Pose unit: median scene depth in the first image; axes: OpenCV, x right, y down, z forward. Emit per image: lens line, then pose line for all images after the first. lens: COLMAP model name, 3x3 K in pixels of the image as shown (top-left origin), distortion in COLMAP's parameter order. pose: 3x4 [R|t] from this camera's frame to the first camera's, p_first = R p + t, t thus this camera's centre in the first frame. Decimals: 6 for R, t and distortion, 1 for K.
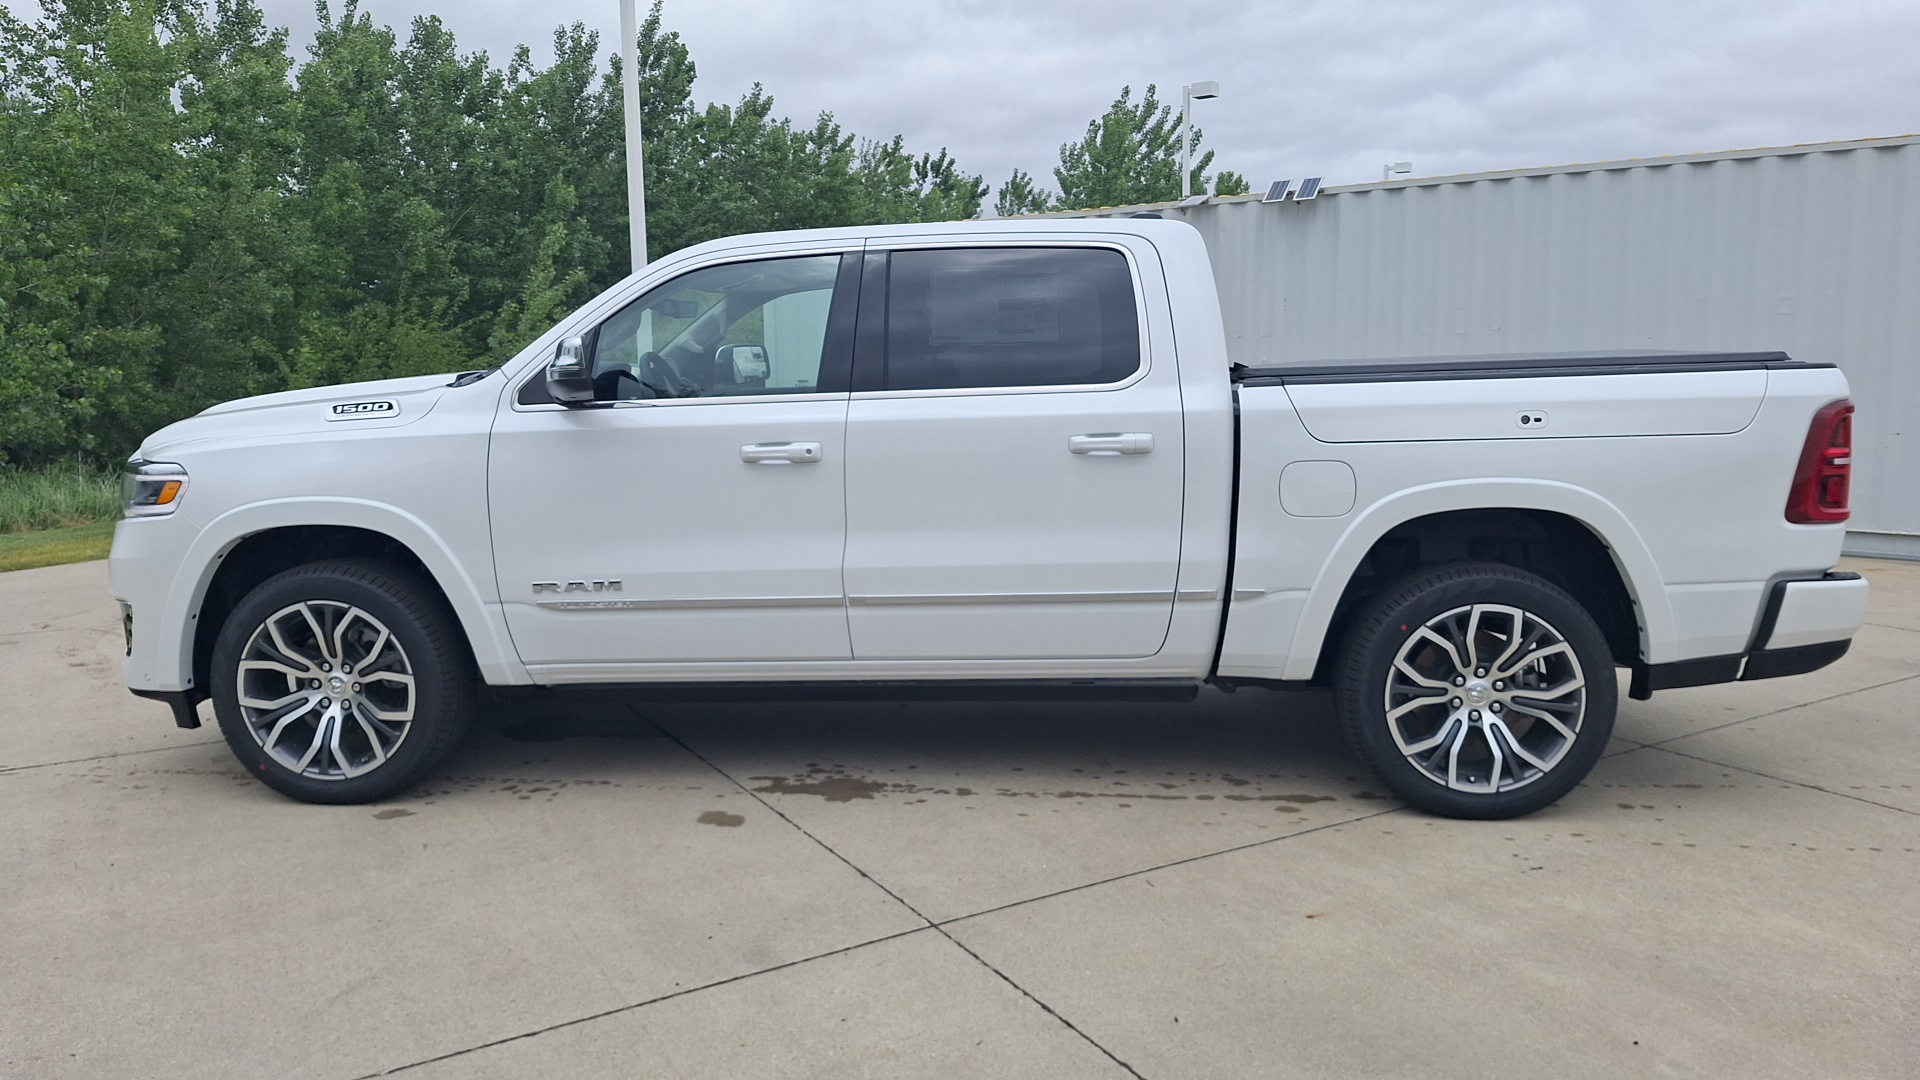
lens RADIAL K [[1305.1, 0, 959.8], [0, 1305.1, 515.7], [0, 0, 1]] dist [0.089263, -0.114726]
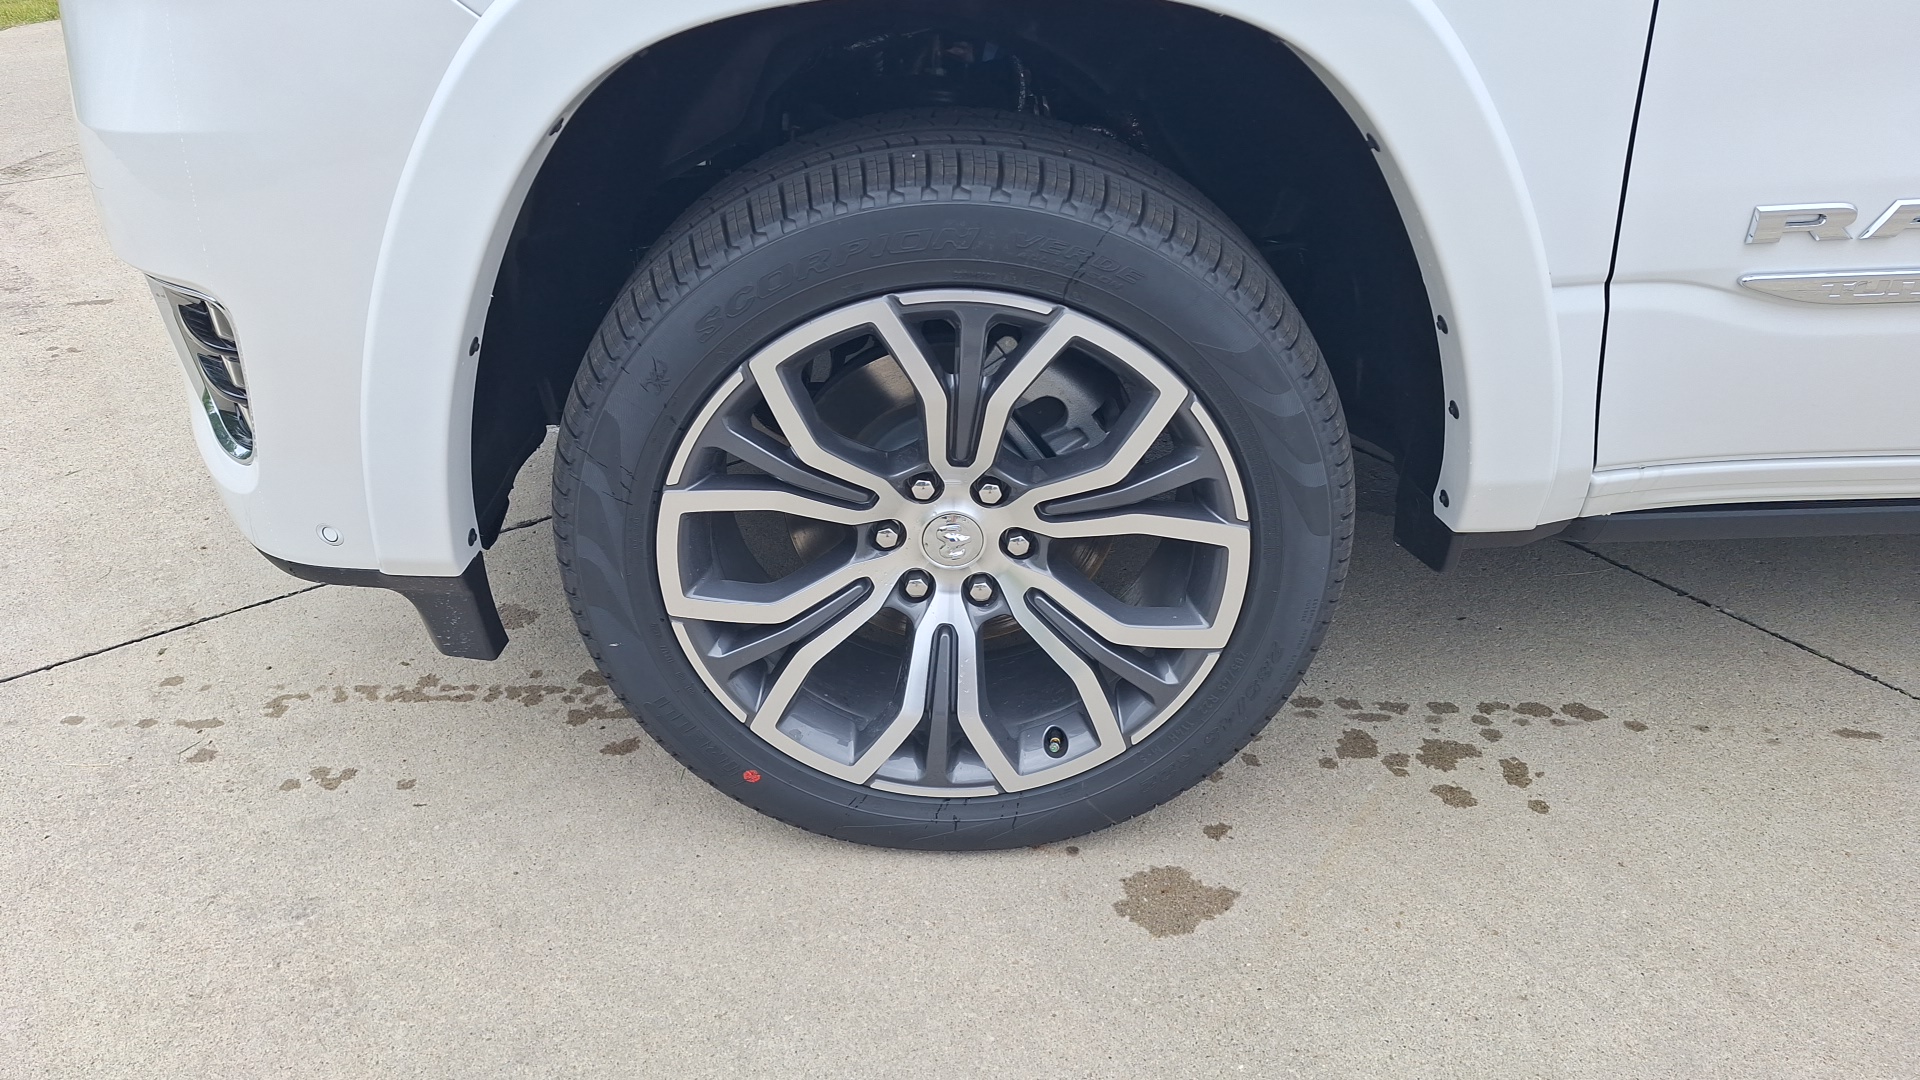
lens RADIAL K [[1322.8, 0, 958.6], [0, 1322.8, 537.7], [0, 0, 1]] dist [0.101250, -0.118975]
pose [[0.997263, -0.040573, 0.061808, -0.496080], [0.012367, 0.915740, 0.401580, -0.000366], [-0.072894, -0.399717, 0.913736, 0.718687]]
